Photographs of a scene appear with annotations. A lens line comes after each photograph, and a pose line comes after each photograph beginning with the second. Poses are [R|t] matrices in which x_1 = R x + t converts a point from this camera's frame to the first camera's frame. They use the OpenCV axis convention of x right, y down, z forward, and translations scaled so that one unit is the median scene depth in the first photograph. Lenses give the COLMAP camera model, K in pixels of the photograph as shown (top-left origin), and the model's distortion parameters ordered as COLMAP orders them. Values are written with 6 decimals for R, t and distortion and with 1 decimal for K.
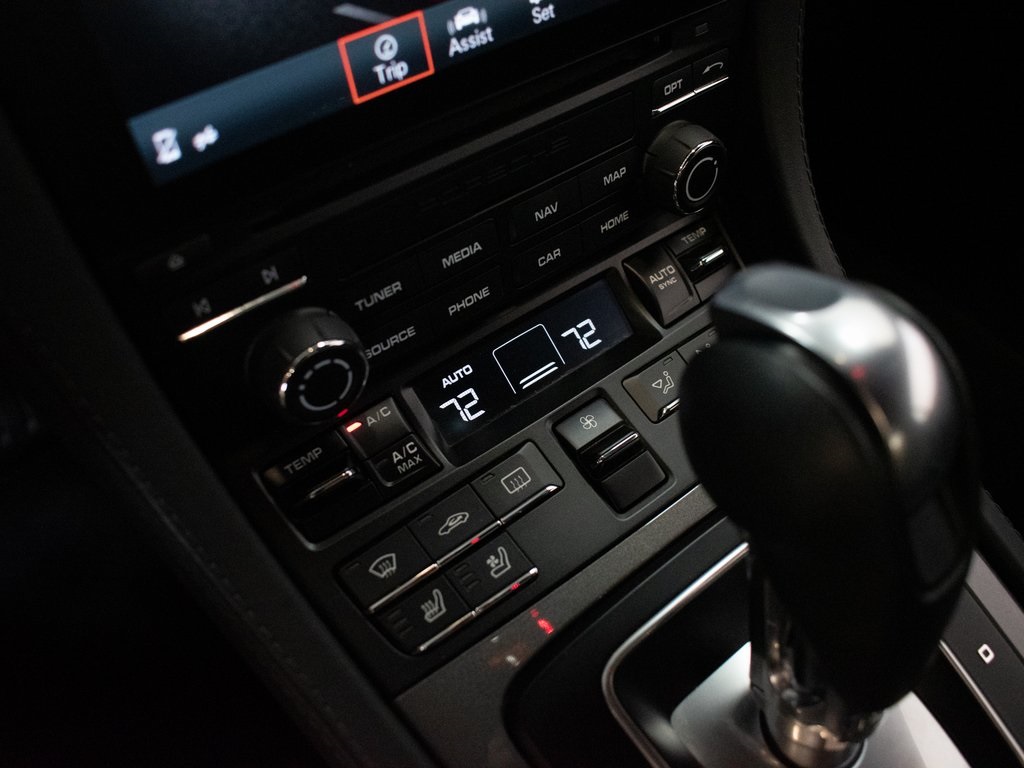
lens RADIAL K [[877.8, 0, 512.0], [0, 877.8, 384.0], [0, 0, 1]] dist [-0.102863, 0.000039]
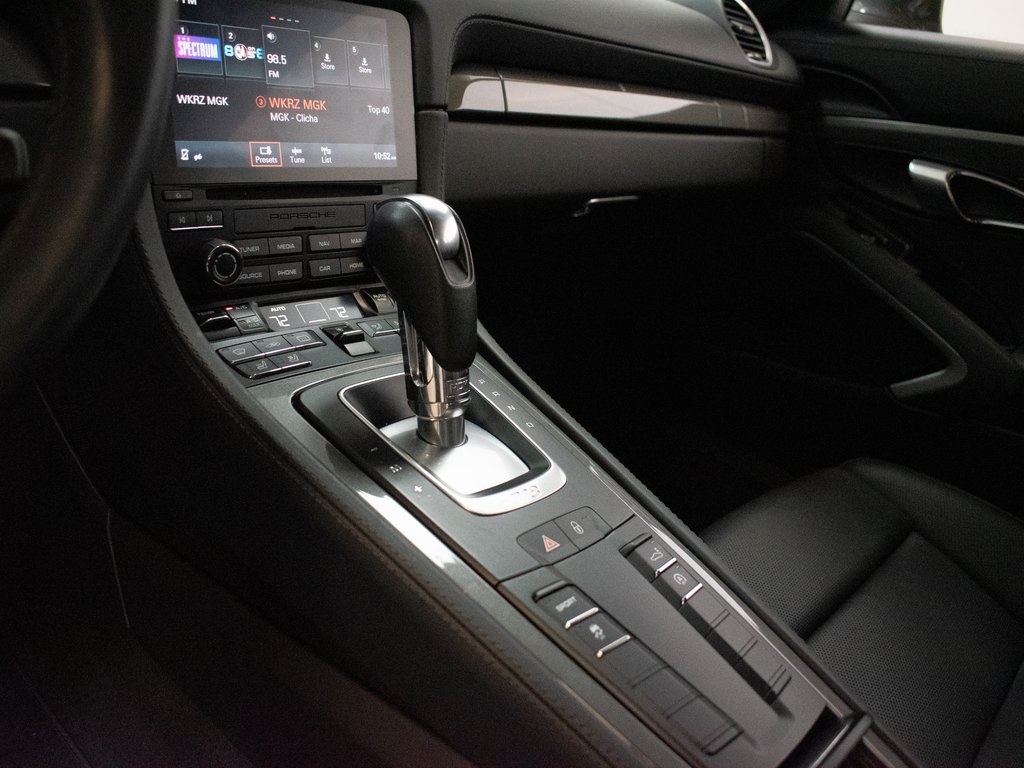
lens RADIAL K [[877.8, 0, 512.0], [0, 877.8, 384.0], [0, 0, 1]] dist [-0.102863, 0.000039]
pose [[0.976352, 0.052738, 0.209654, 0.060696], [0.058127, 0.870035, -0.489551, 1.273634], [-0.208224, 0.490161, 0.846395, -0.855269]]
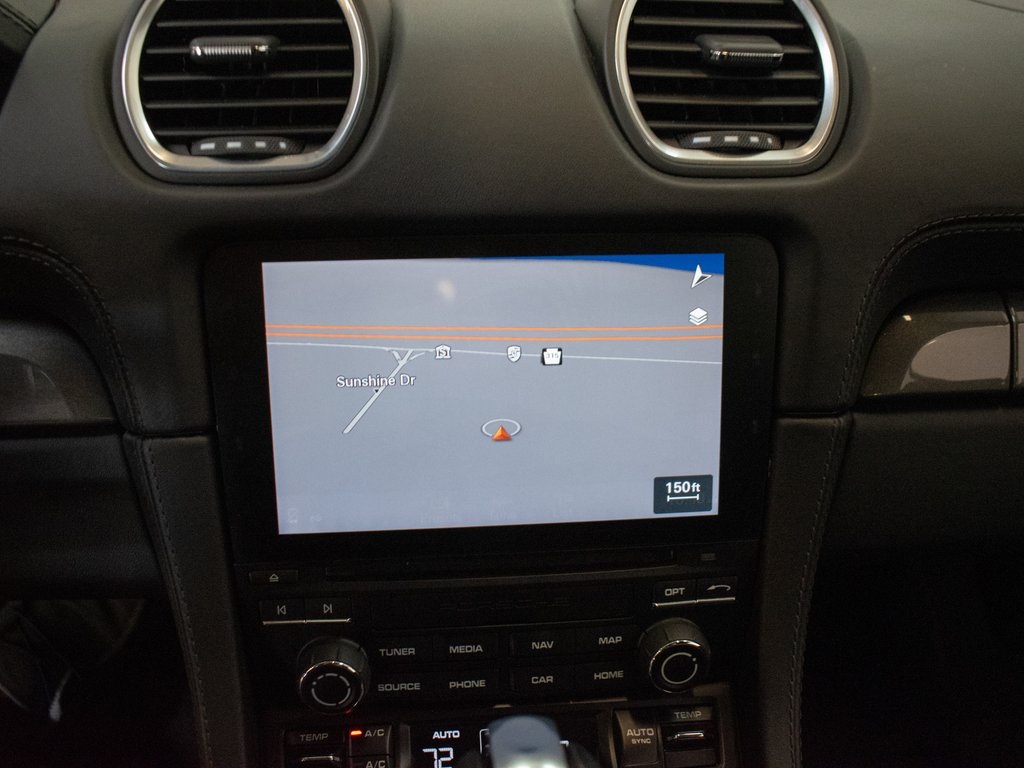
lens RADIAL K [[877.8, 0, 512.0], [0, 877.8, 384.0], [0, 0, 1]] dist [-0.102863, 0.000039]
pose [[0.839169, 0.227385, -0.494057, 0.583049], [-0.420936, 0.846773, -0.325251, -0.080978], [0.344396, 0.480907, 0.806300, -0.312132]]
